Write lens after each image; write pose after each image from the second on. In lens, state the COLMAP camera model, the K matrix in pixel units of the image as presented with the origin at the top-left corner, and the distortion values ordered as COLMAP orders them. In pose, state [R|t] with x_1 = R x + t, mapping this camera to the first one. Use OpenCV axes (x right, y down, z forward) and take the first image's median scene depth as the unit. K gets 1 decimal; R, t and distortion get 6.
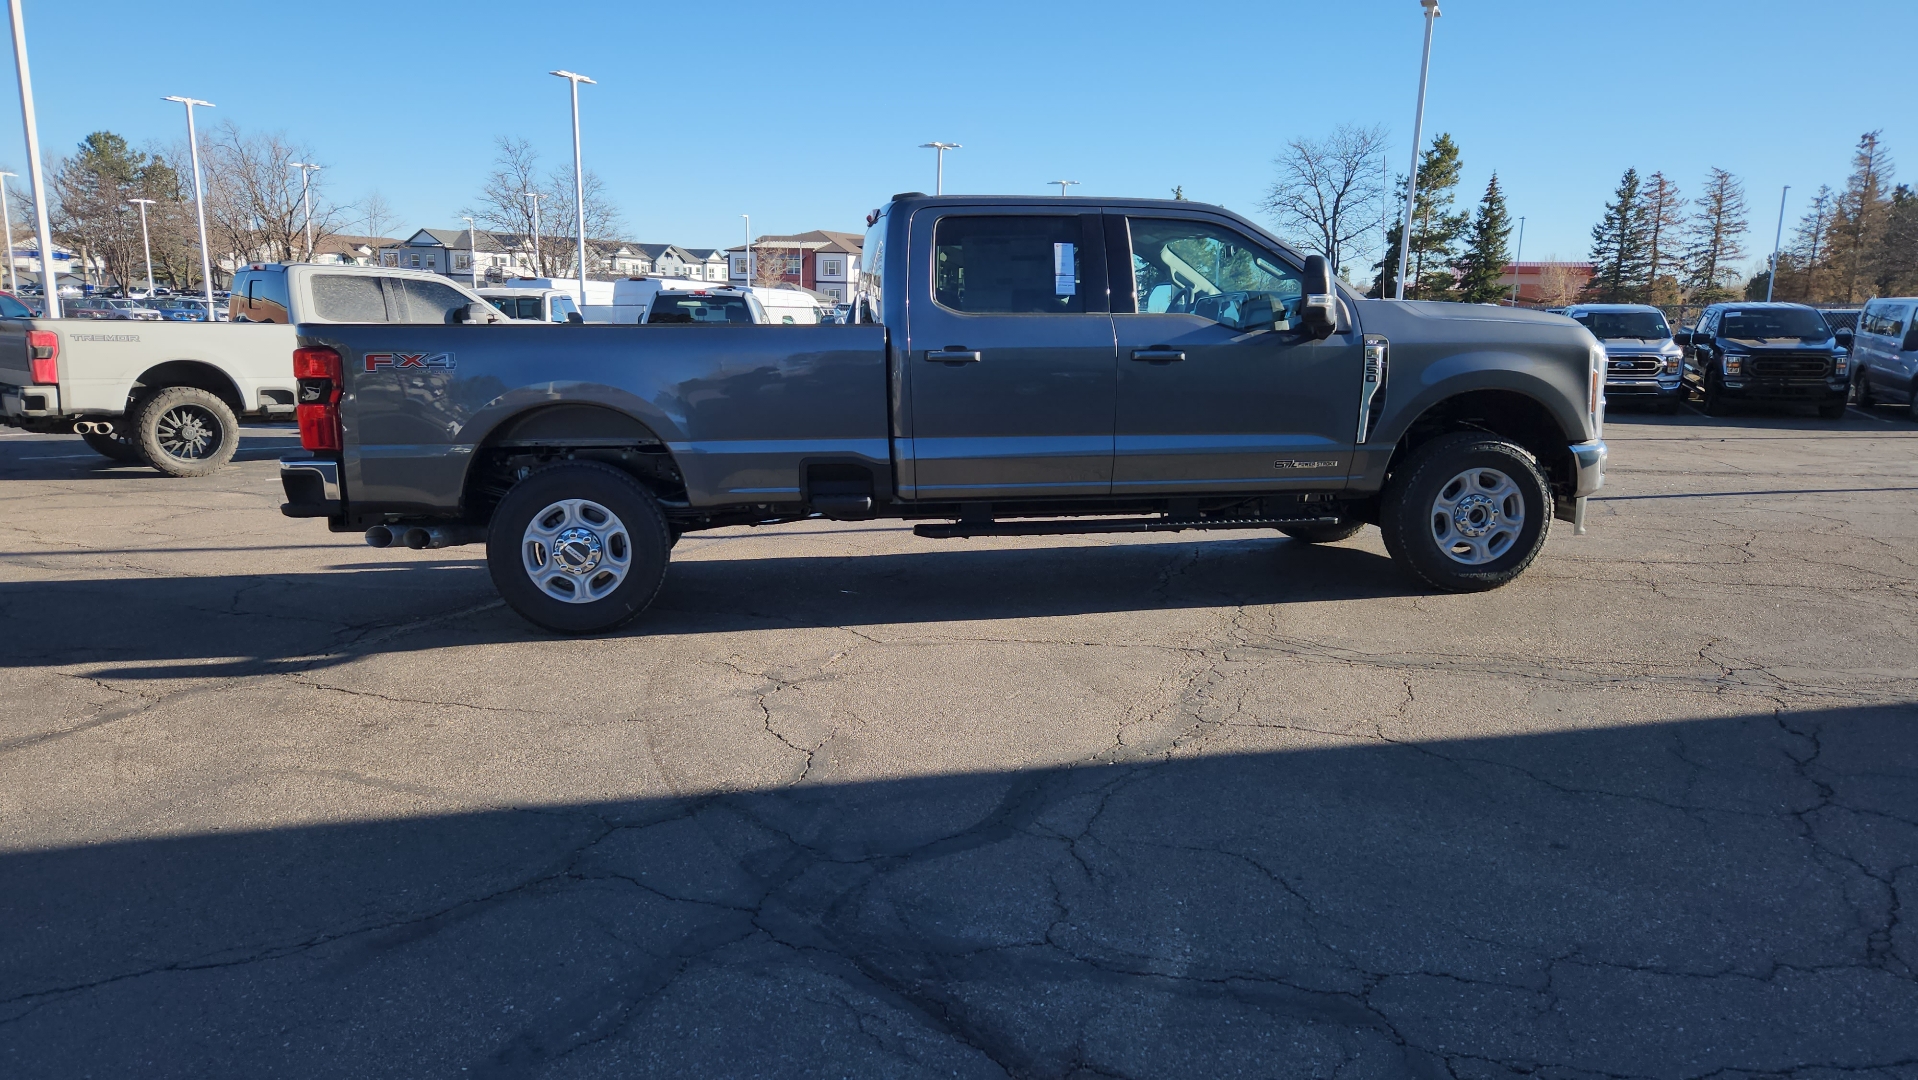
lens RADIAL K [[1273.2, 0, 918.9], [0, 1273.2, 542.2], [0, 0, 1]] dist [0.068120, -0.053578]
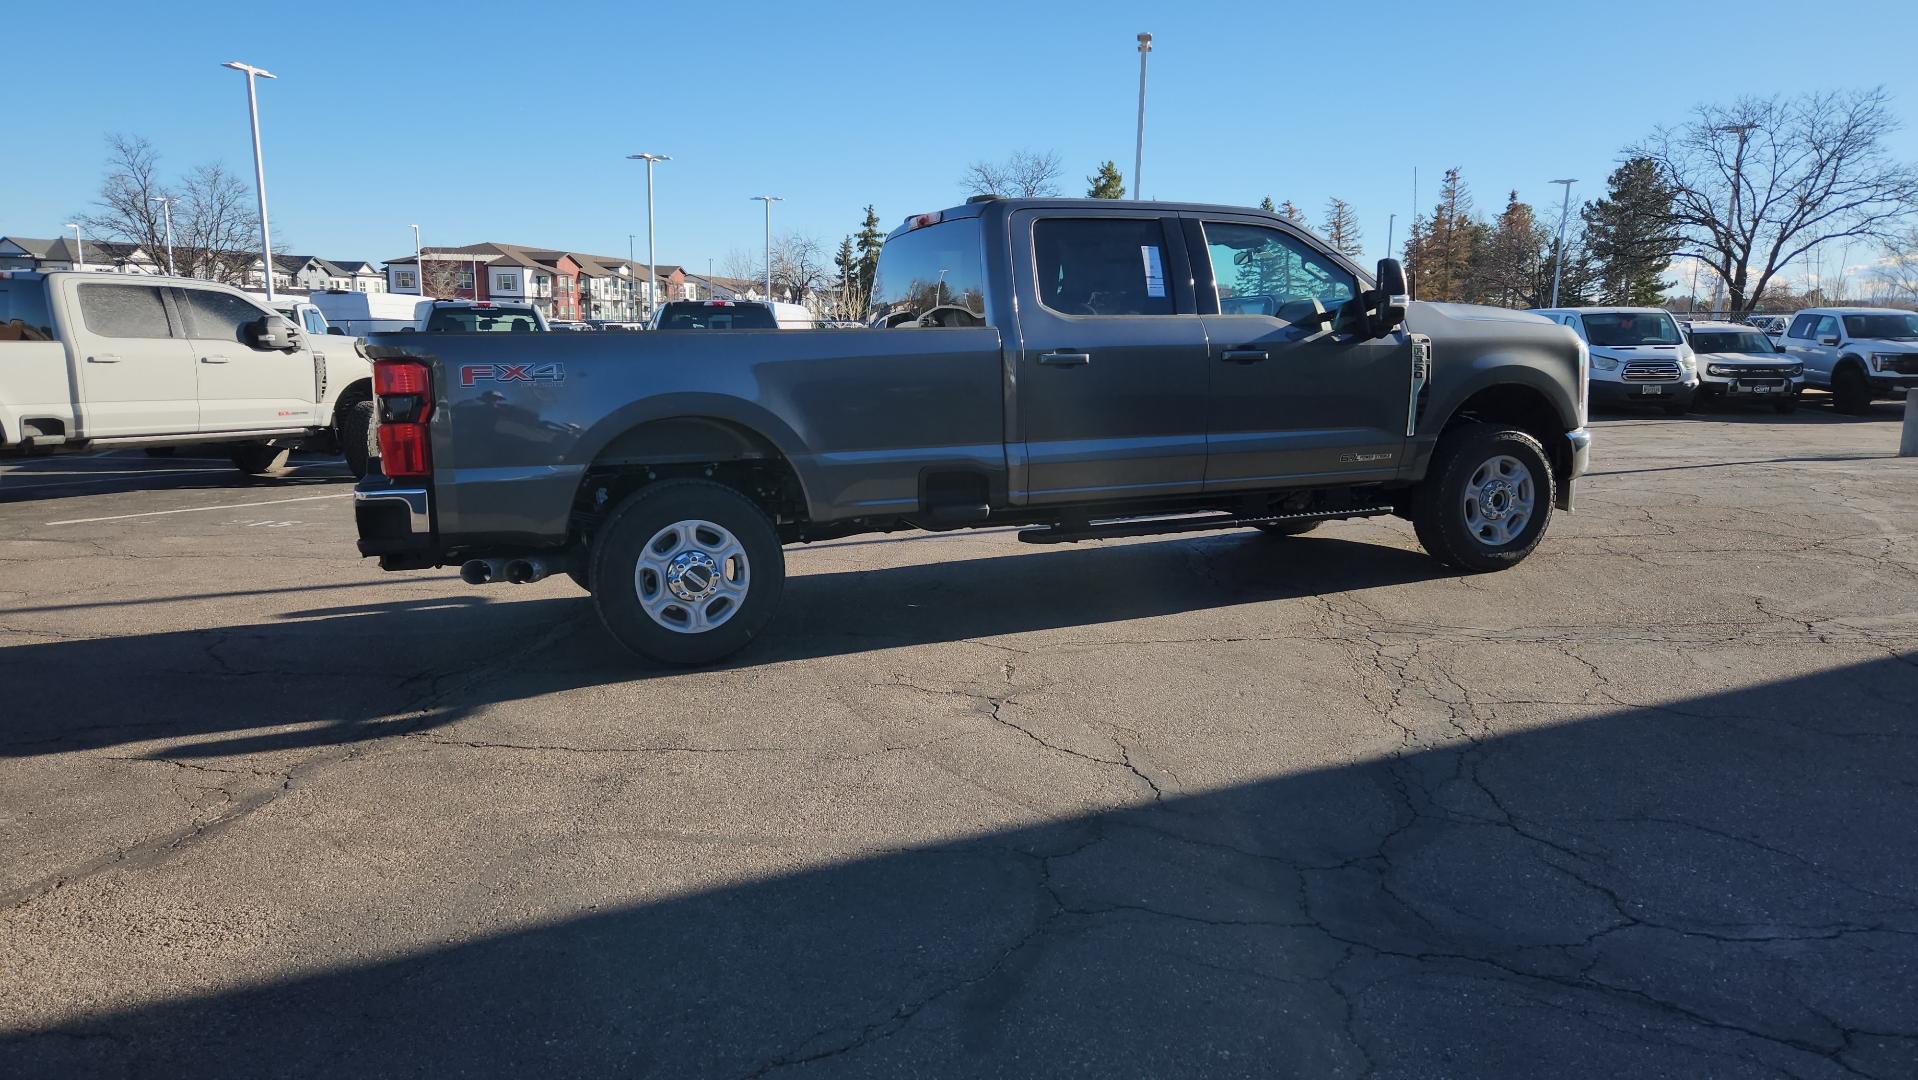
lens RADIAL K [[1273.2, 0, 918.9], [0, 1273.2, 542.2], [0, 0, 1]] dist [0.068120, -0.053578]
pose [[0.968994, -0.048281, 0.242322, -0.041546], [0.051308, 0.998664, -0.006194, -0.000450], [-0.241699, 0.018435, 0.970176, 0.008814]]
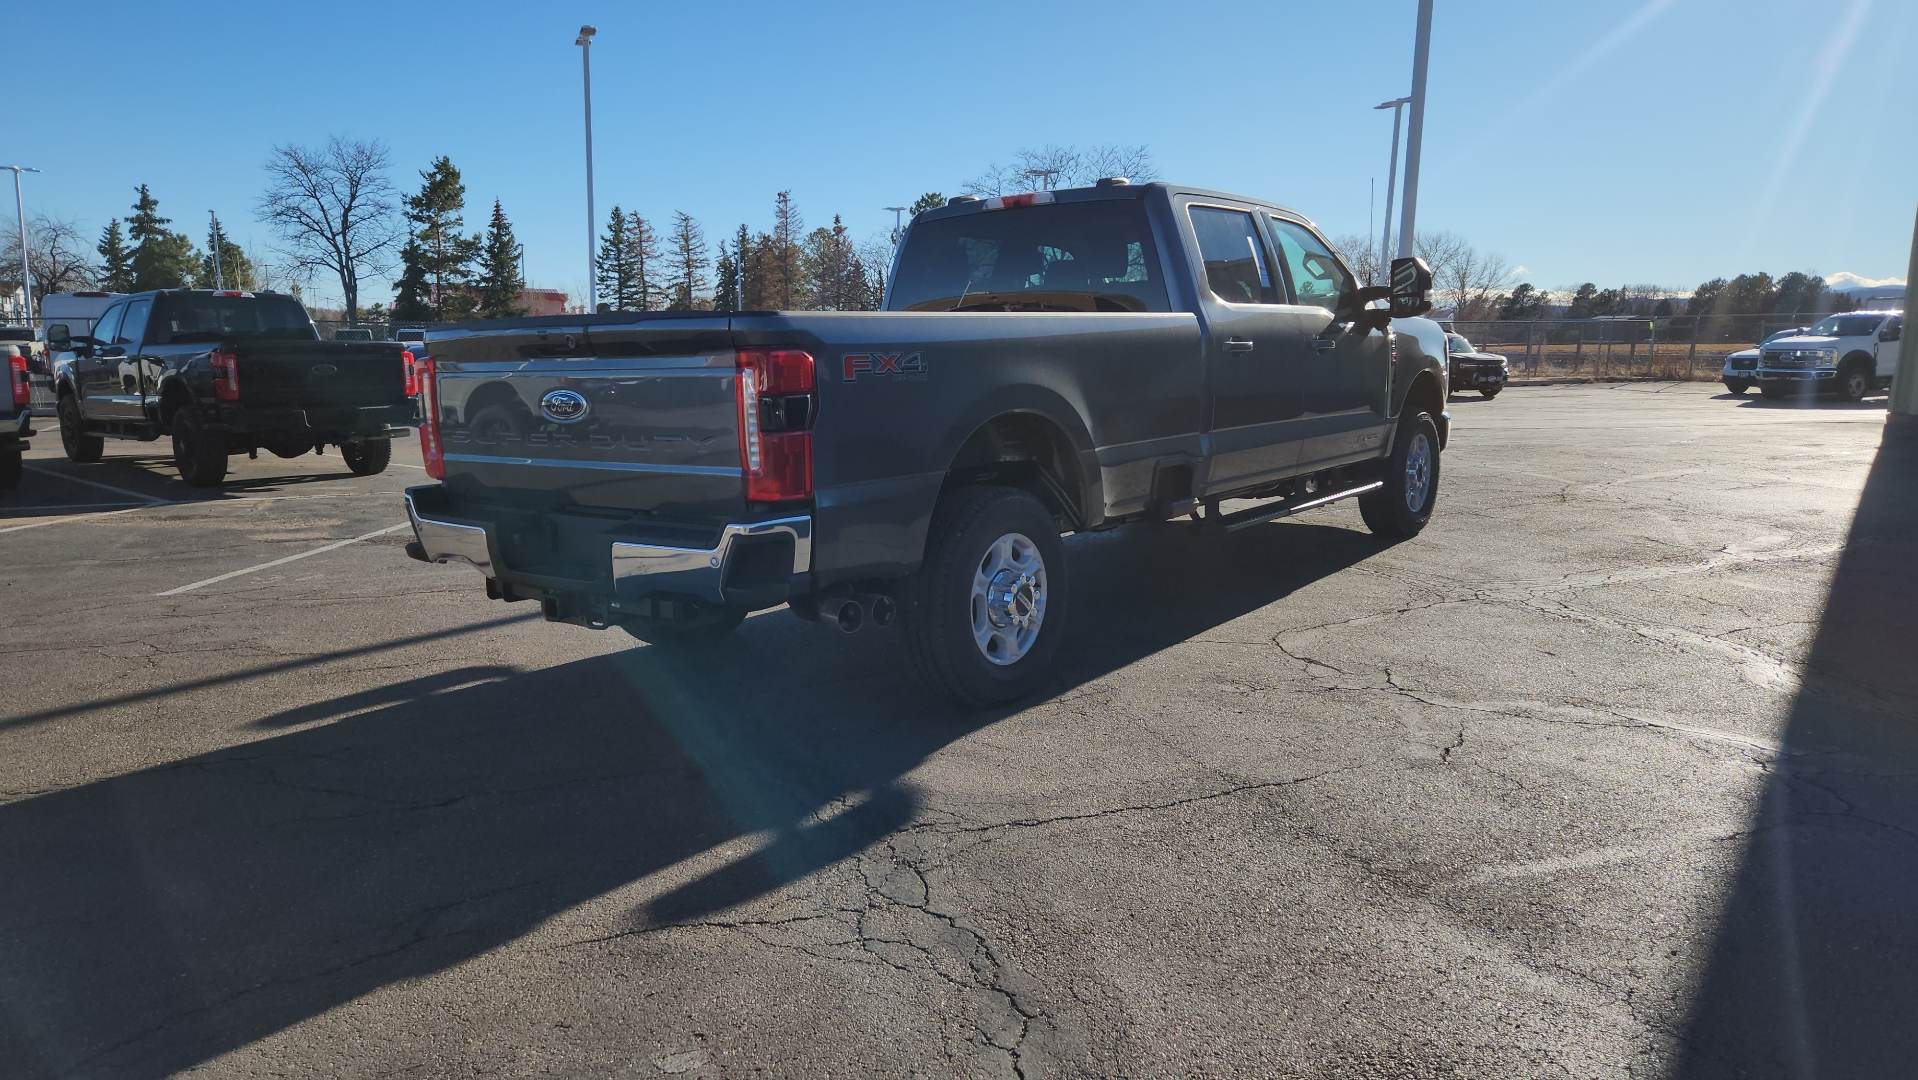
lens RADIAL K [[1274.9, 0, 925.9], [0, 1274.9, 544.3], [0, 0, 1]] dist [0.075047, -0.059853]
pose [[0.714622, -0.116898, 0.689674, -0.106384], [0.127885, 0.991154, 0.035486, -0.007707], [-0.687721, 0.062840, 0.723250, 0.057741]]
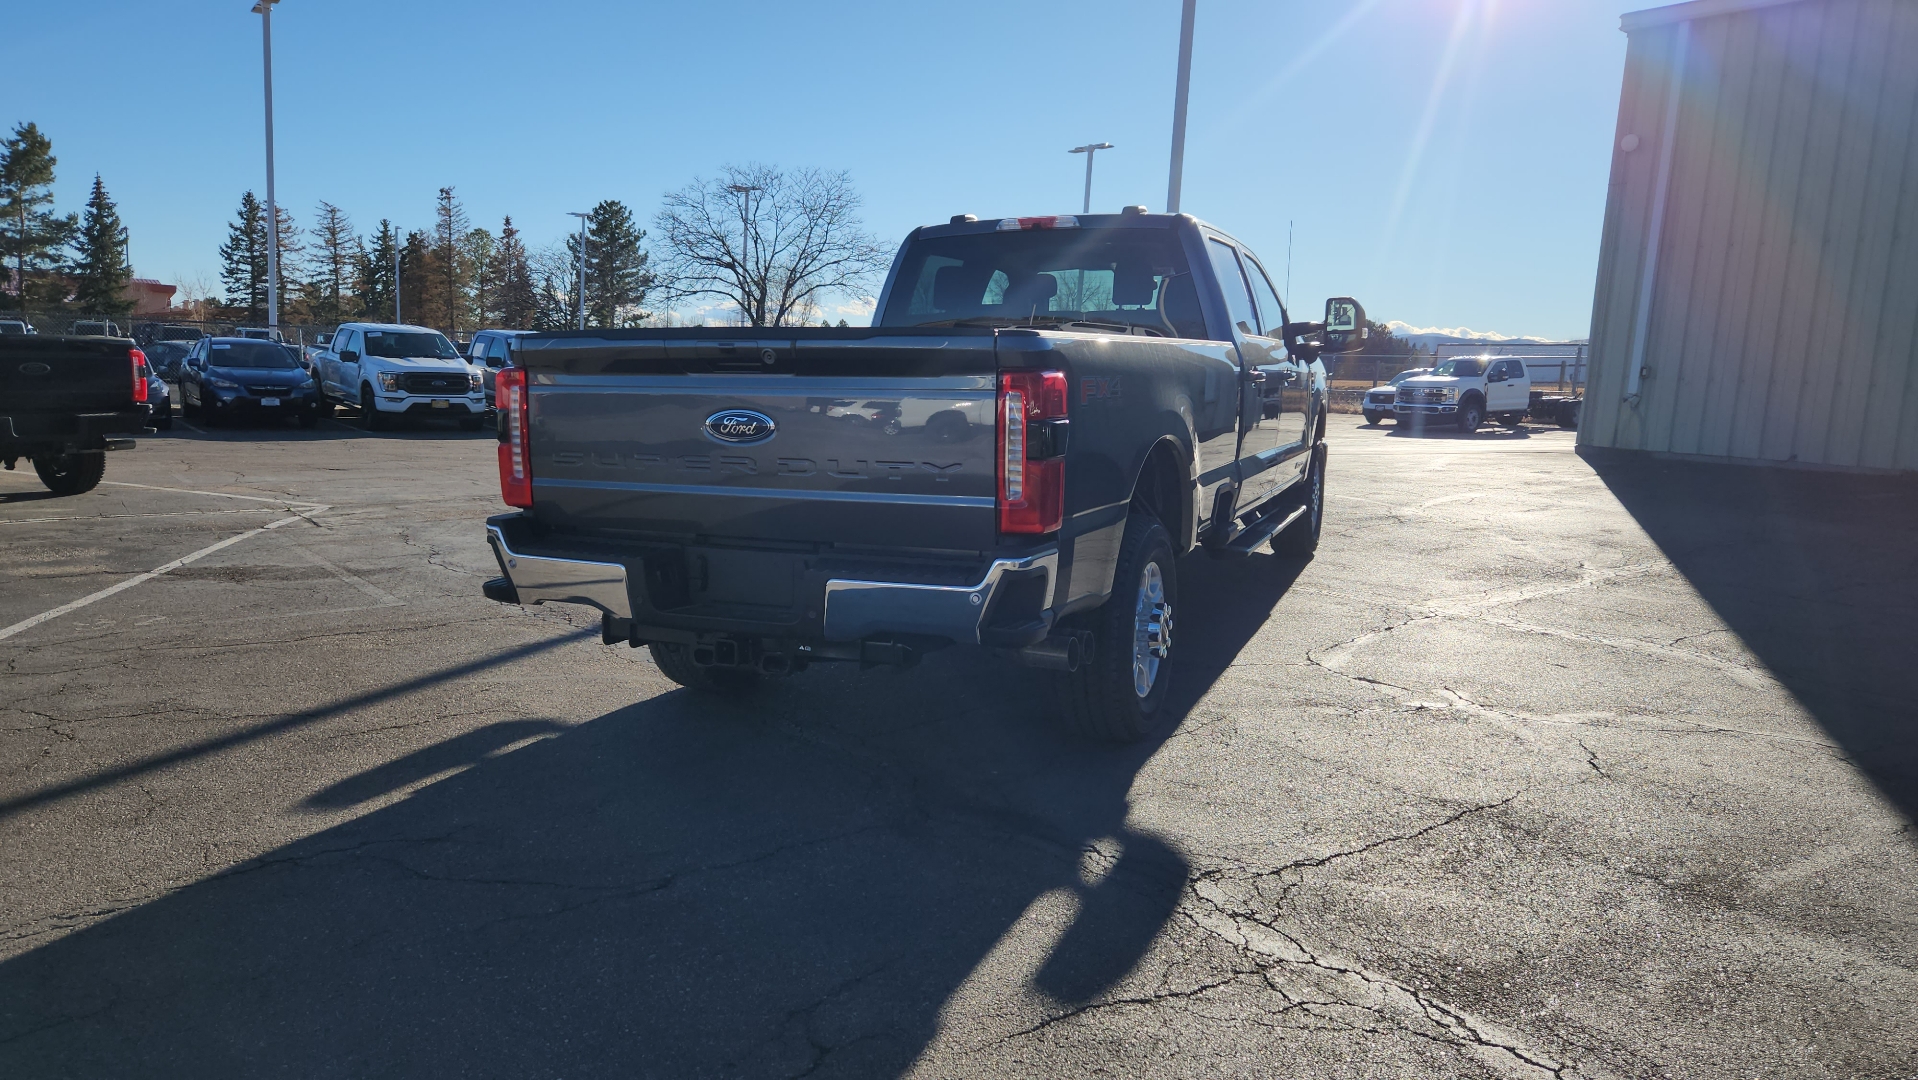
lens RADIAL K [[1274.9, 0, 925.9], [0, 1274.9, 544.3], [0, 0, 1]] dist [0.075047, -0.059853]
pose [[0.512780, -0.112363, 0.851135, -0.124426], [0.125135, 0.990593, 0.055385, -0.013042], [-0.849351, 0.078107, 0.522017, 0.088149]]
